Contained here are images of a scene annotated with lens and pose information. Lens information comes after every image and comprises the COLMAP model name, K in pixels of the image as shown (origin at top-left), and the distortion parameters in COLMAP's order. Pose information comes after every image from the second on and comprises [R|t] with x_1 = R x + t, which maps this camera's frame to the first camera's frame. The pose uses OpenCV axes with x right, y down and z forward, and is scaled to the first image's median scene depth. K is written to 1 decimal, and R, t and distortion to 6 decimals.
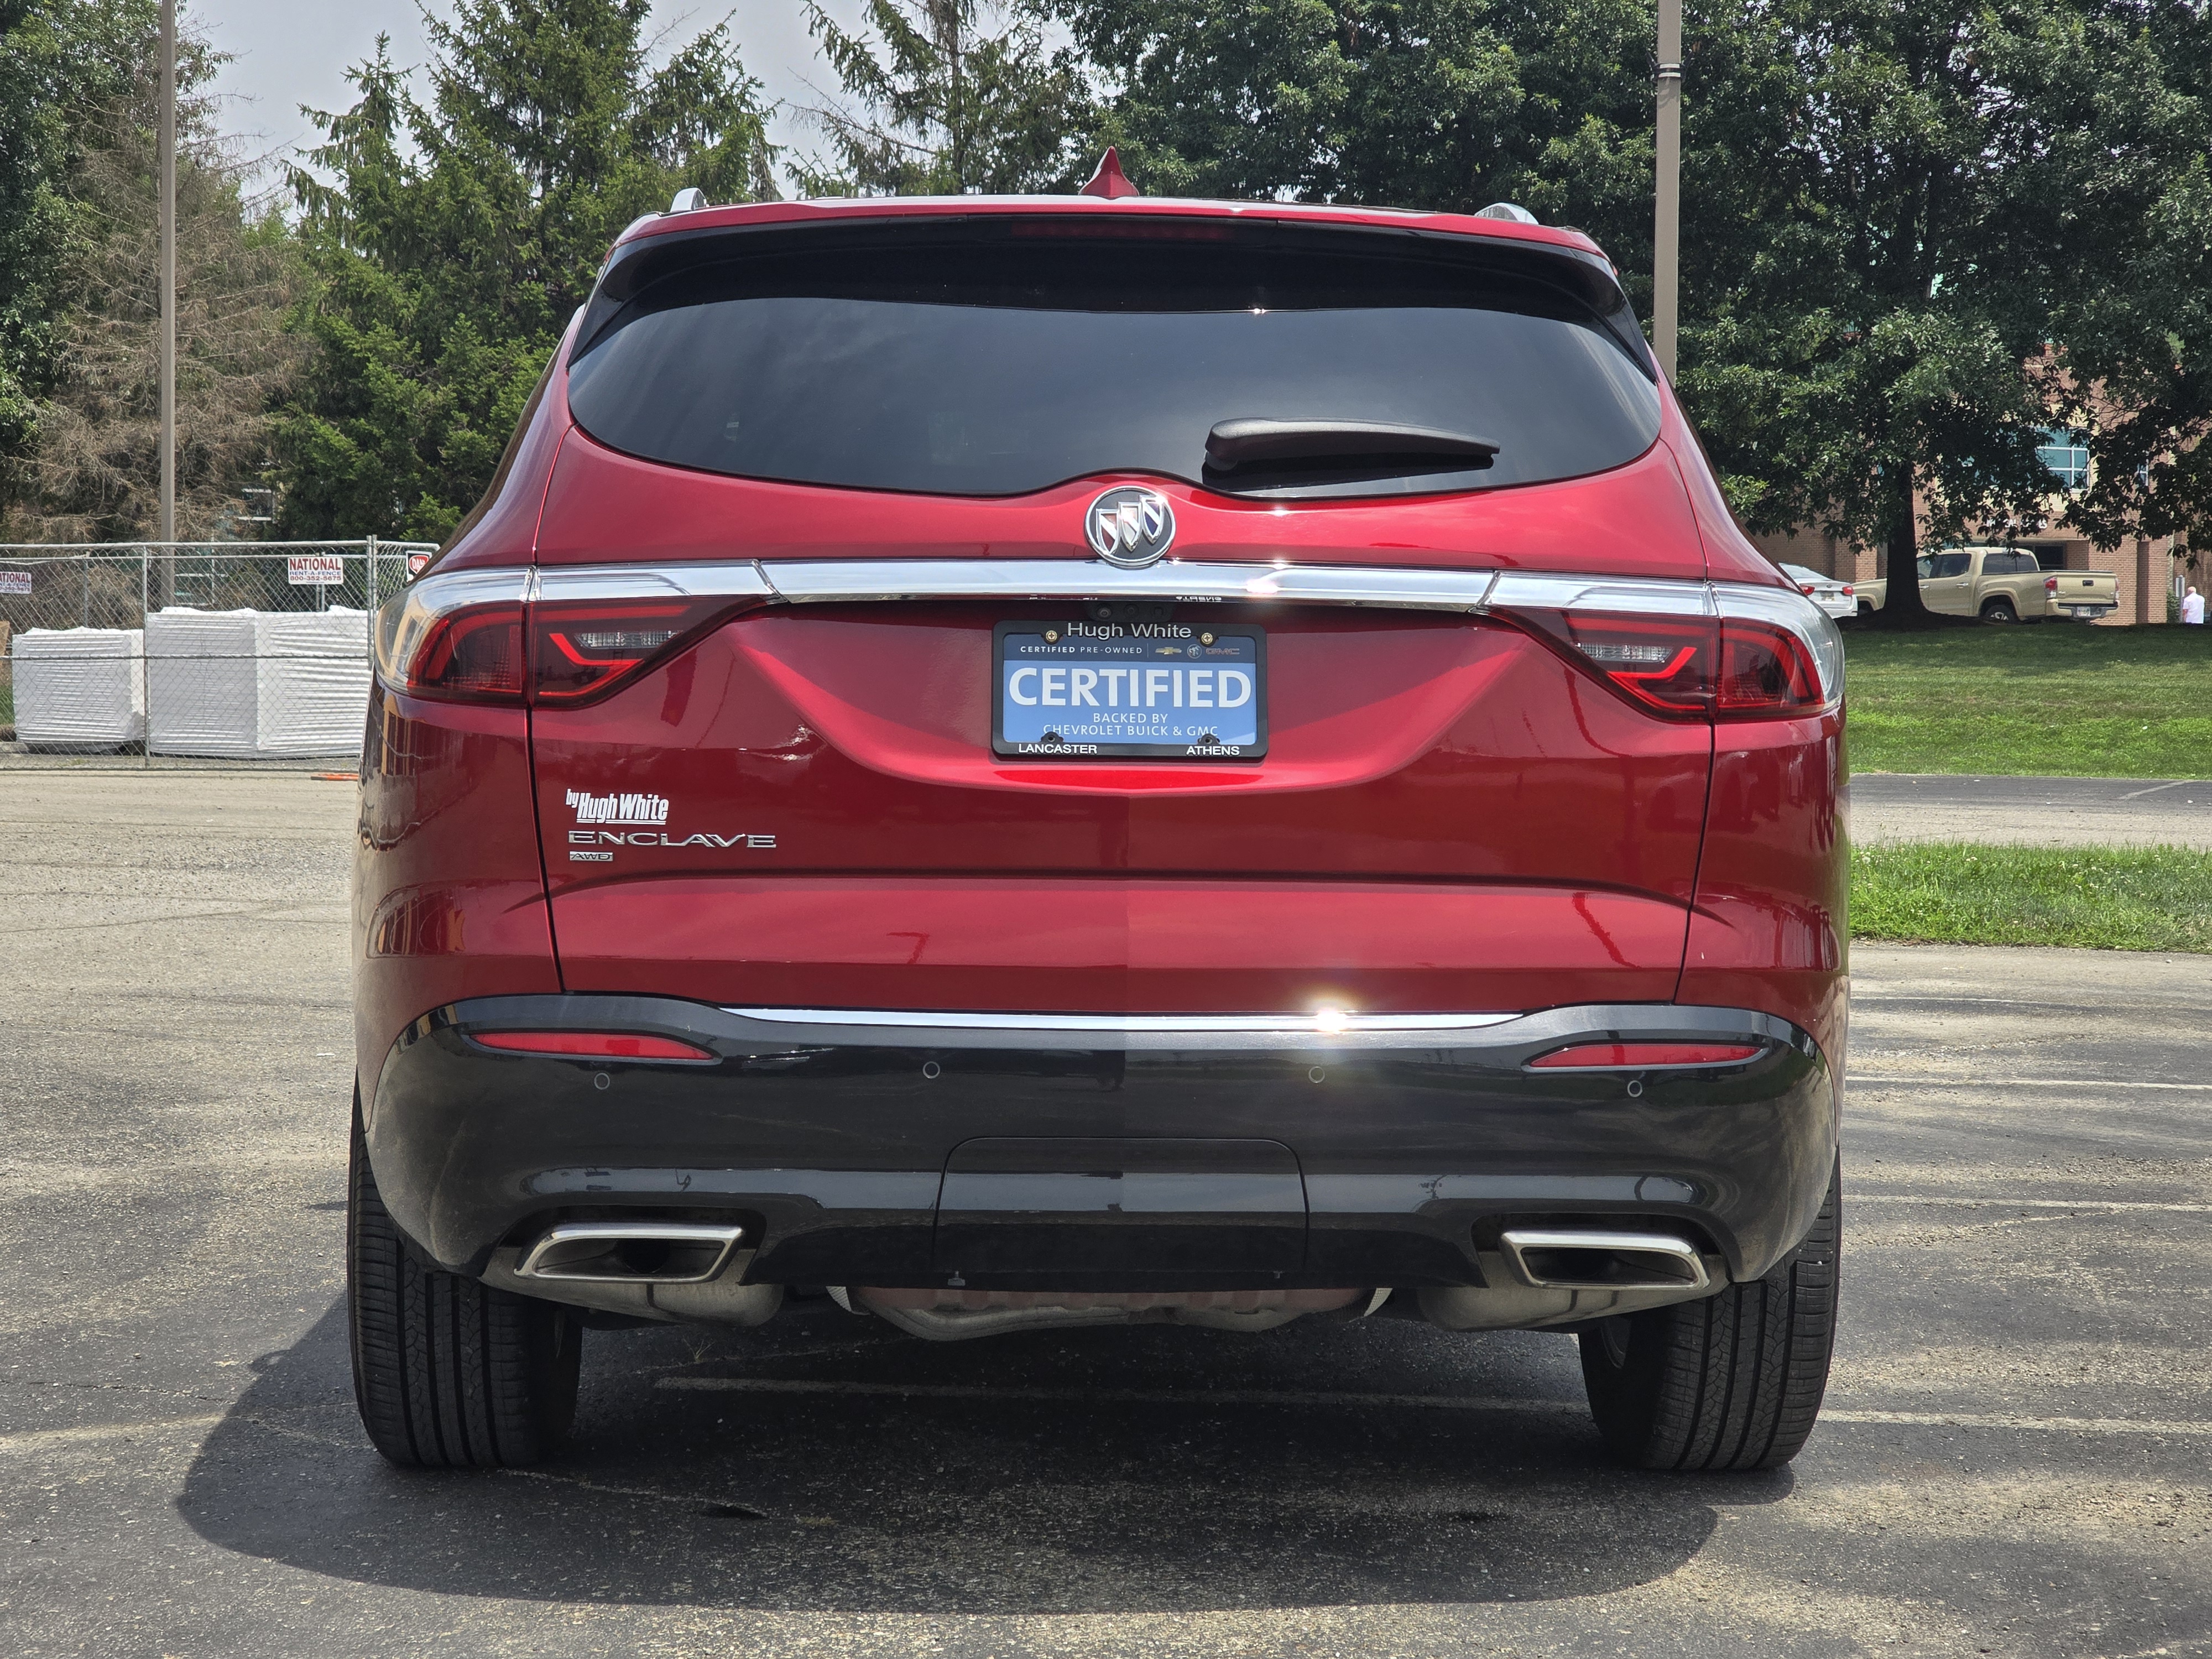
lens RADIAL K [[4393.0, 0, 1144.7], [0, 4393.0, 836.5], [0, 0, 1]] dist [-0.545187, 4.605660]
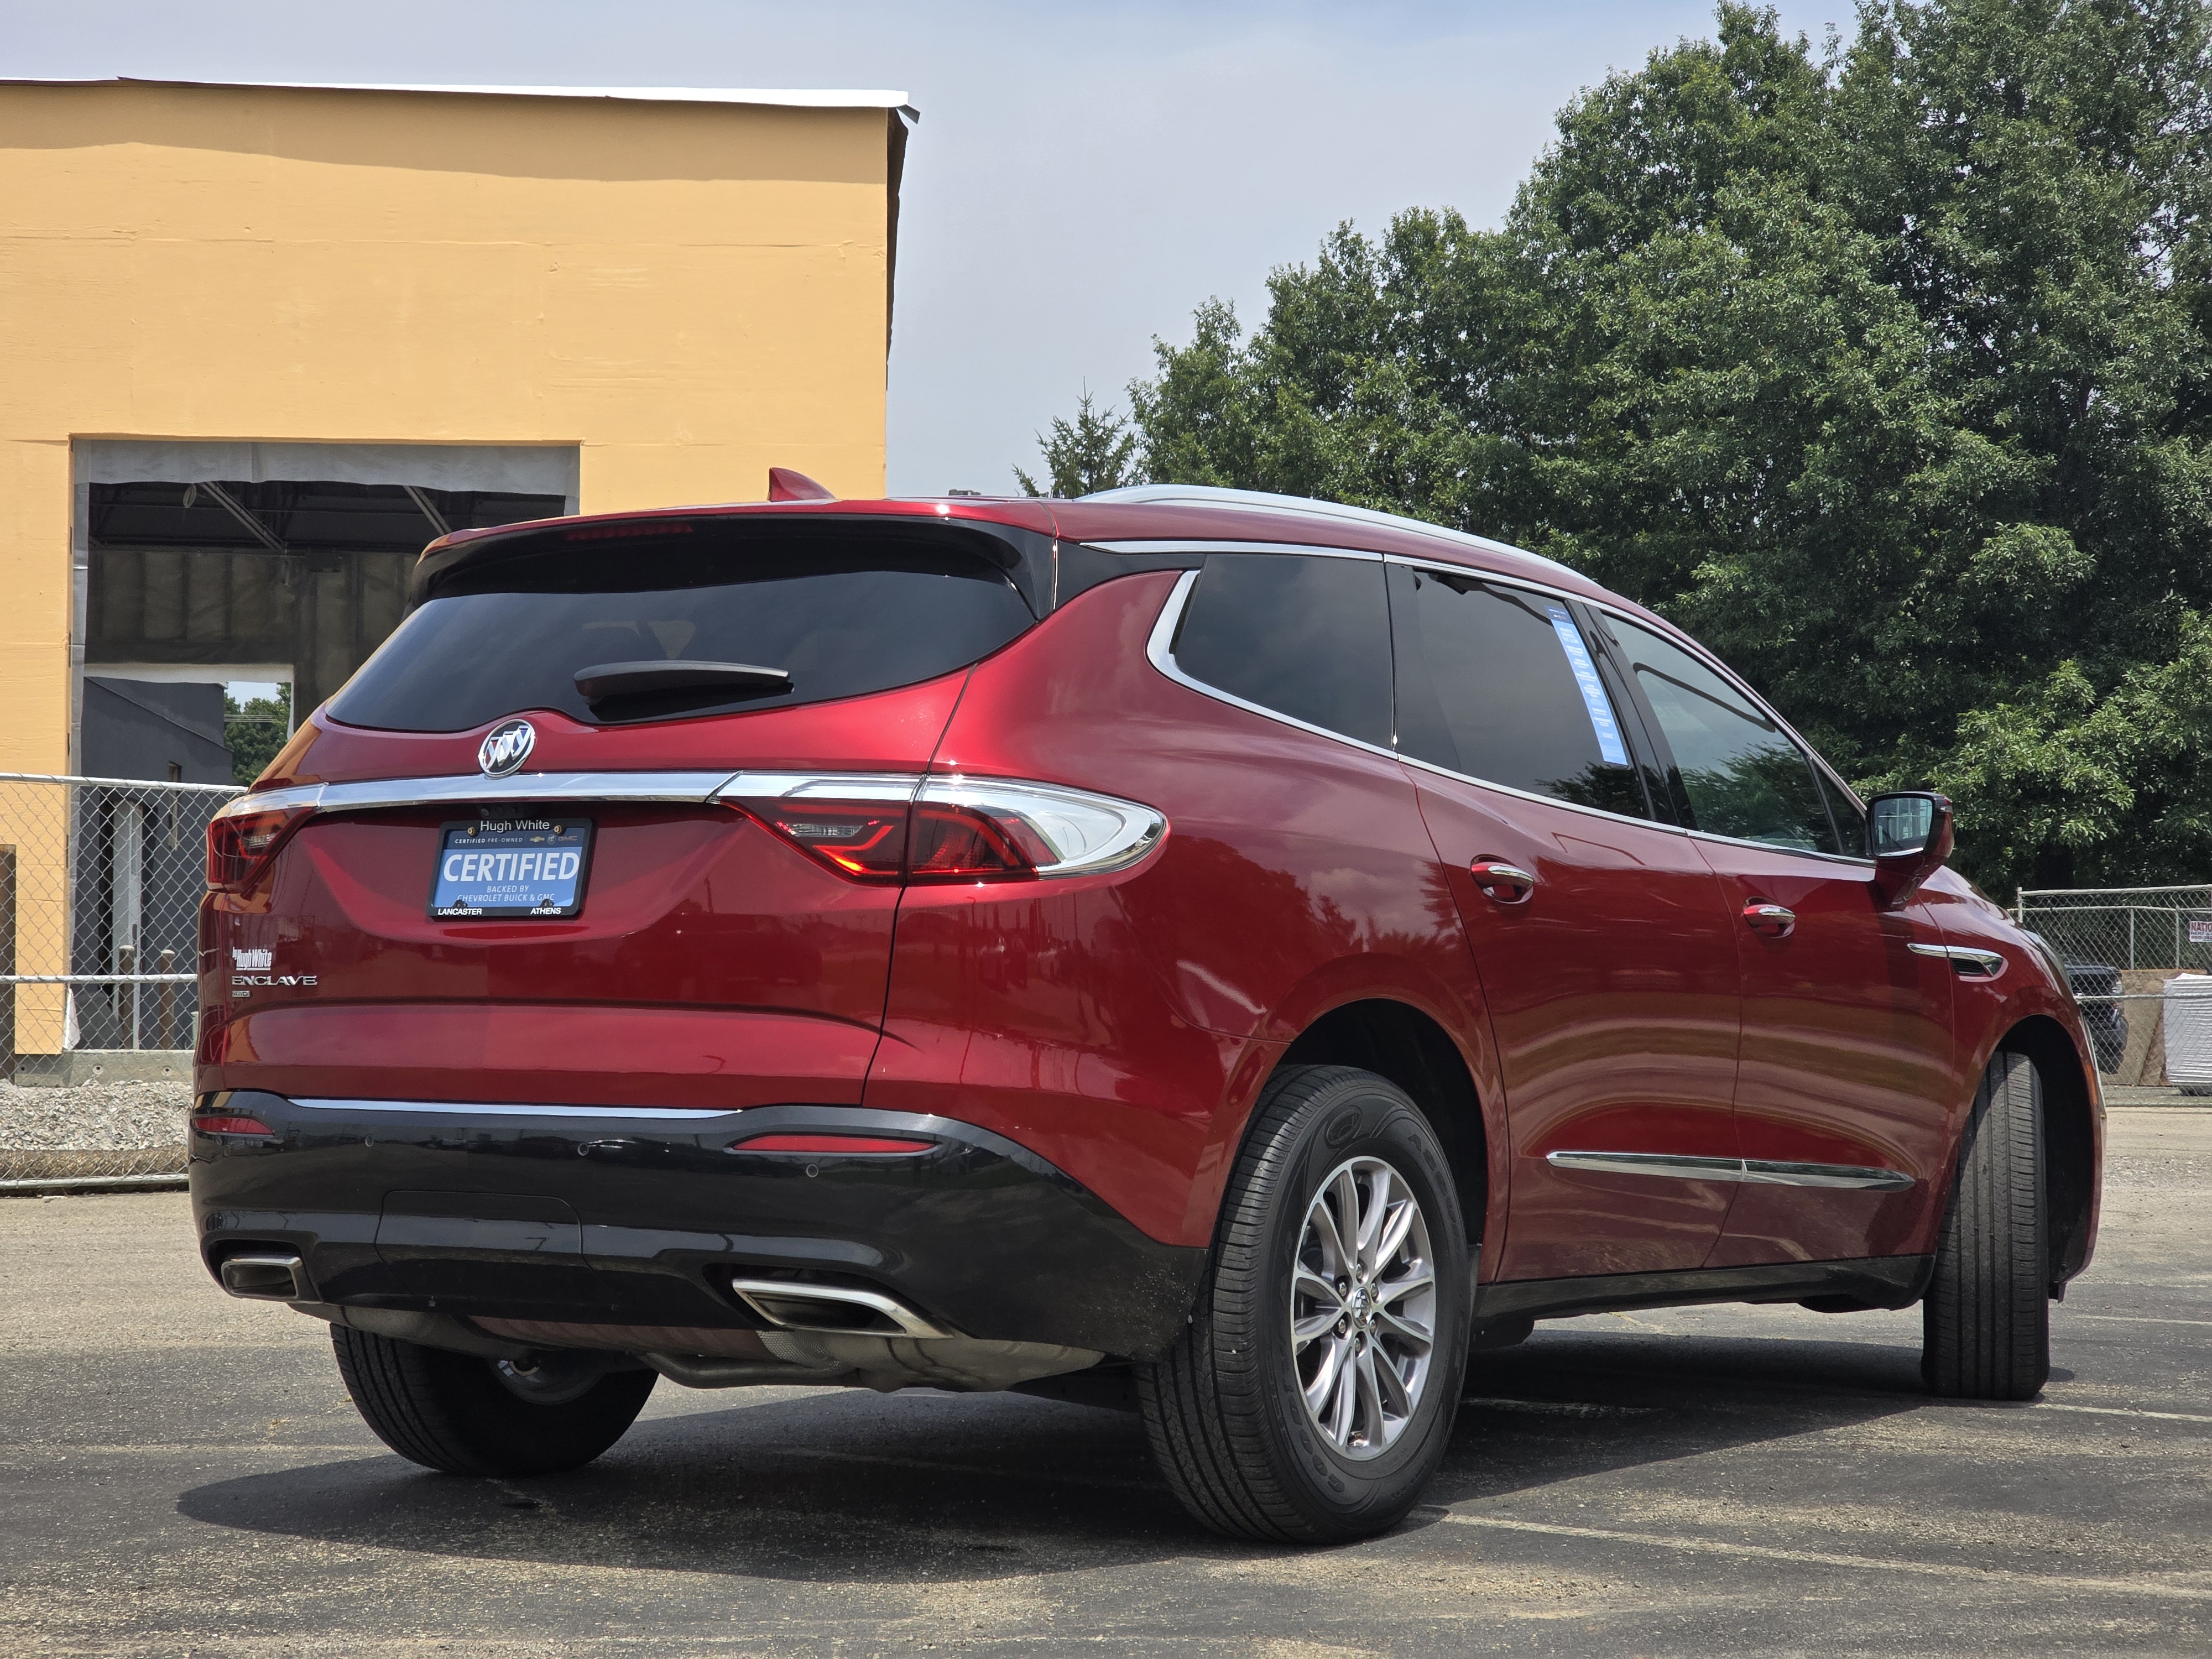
lens RADIAL K [[4393.0, 0, 1144.7], [0, 4393.0, 836.5], [0, 0, 1]] dist [-0.545187, 4.605660]
pose [[0.821411, -0.031149, -0.569485, 0.933402], [-0.019064, 0.996450, -0.082000, 0.064319], [0.570018, 0.078212, 0.817902, -0.000523]]
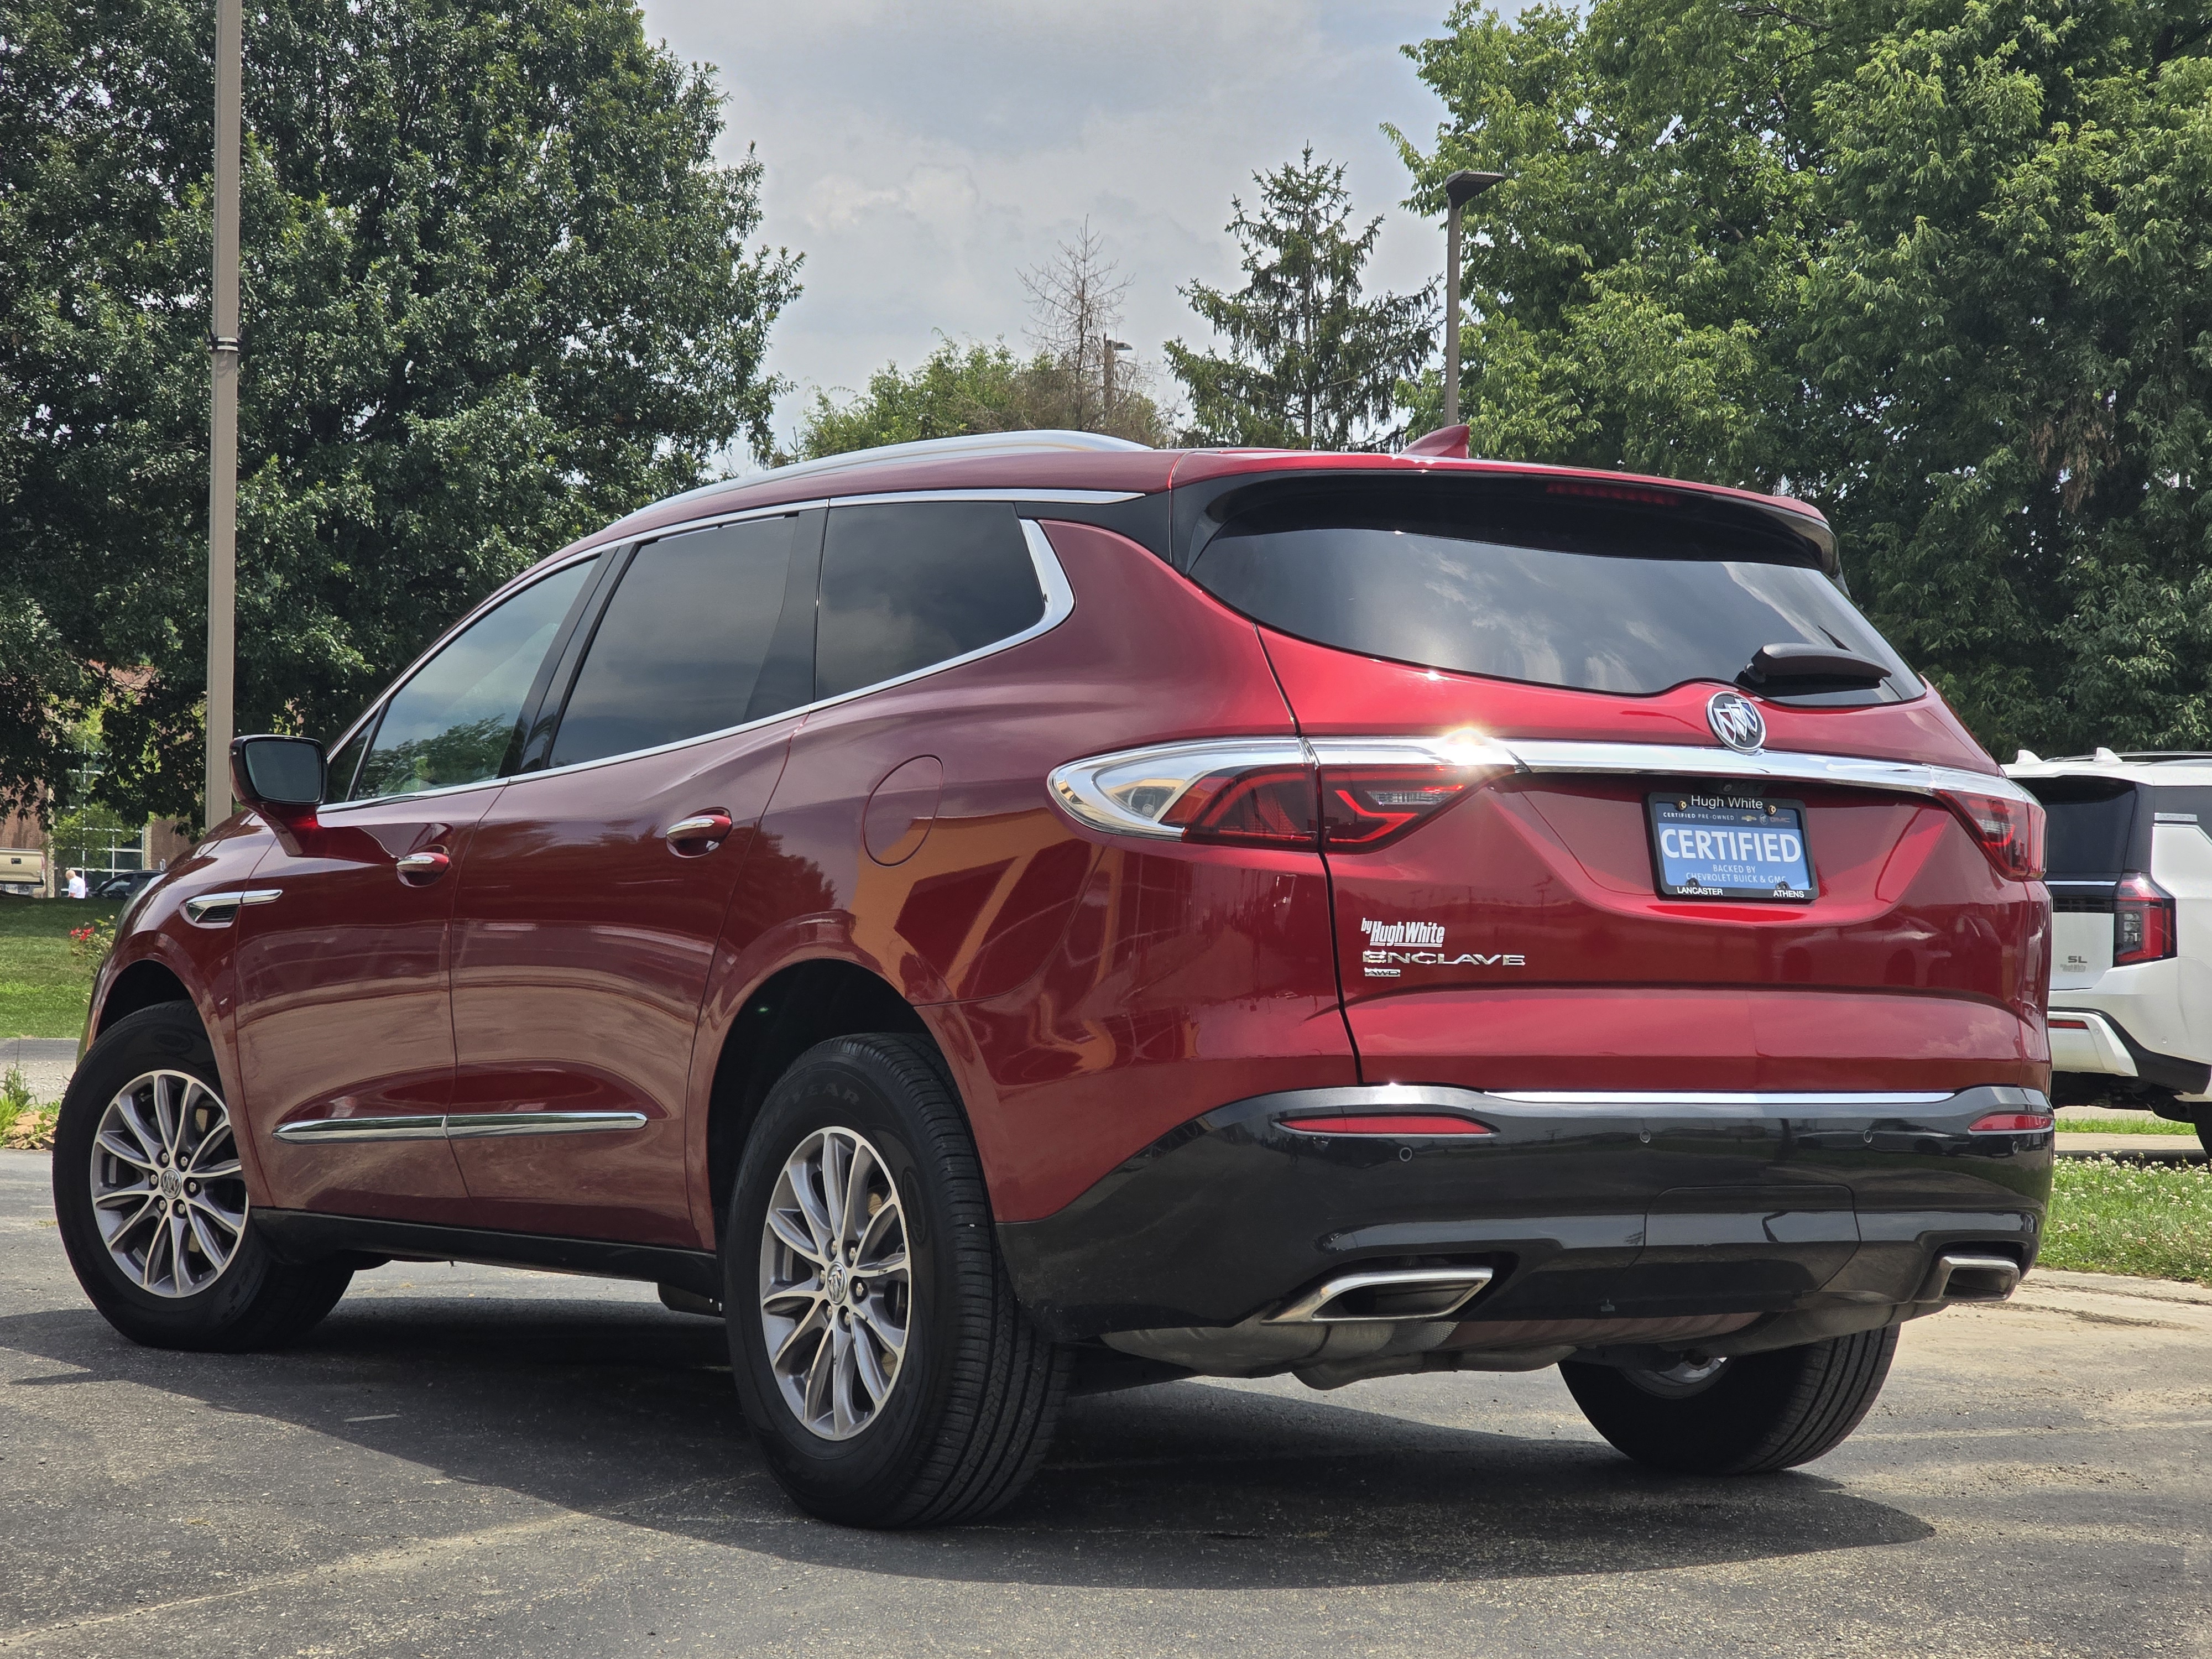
lens RADIAL K [[4393.0, 0, 1144.7], [0, 4393.0, 836.5], [0, 0, 1]] dist [-0.545187, 4.605660]
pose [[0.863460, 0.021866, 0.503944, -0.812013], [0.012067, 0.997879, -0.063973, 0.044647], [-0.504273, 0.061320, 0.861364, -0.035876]]
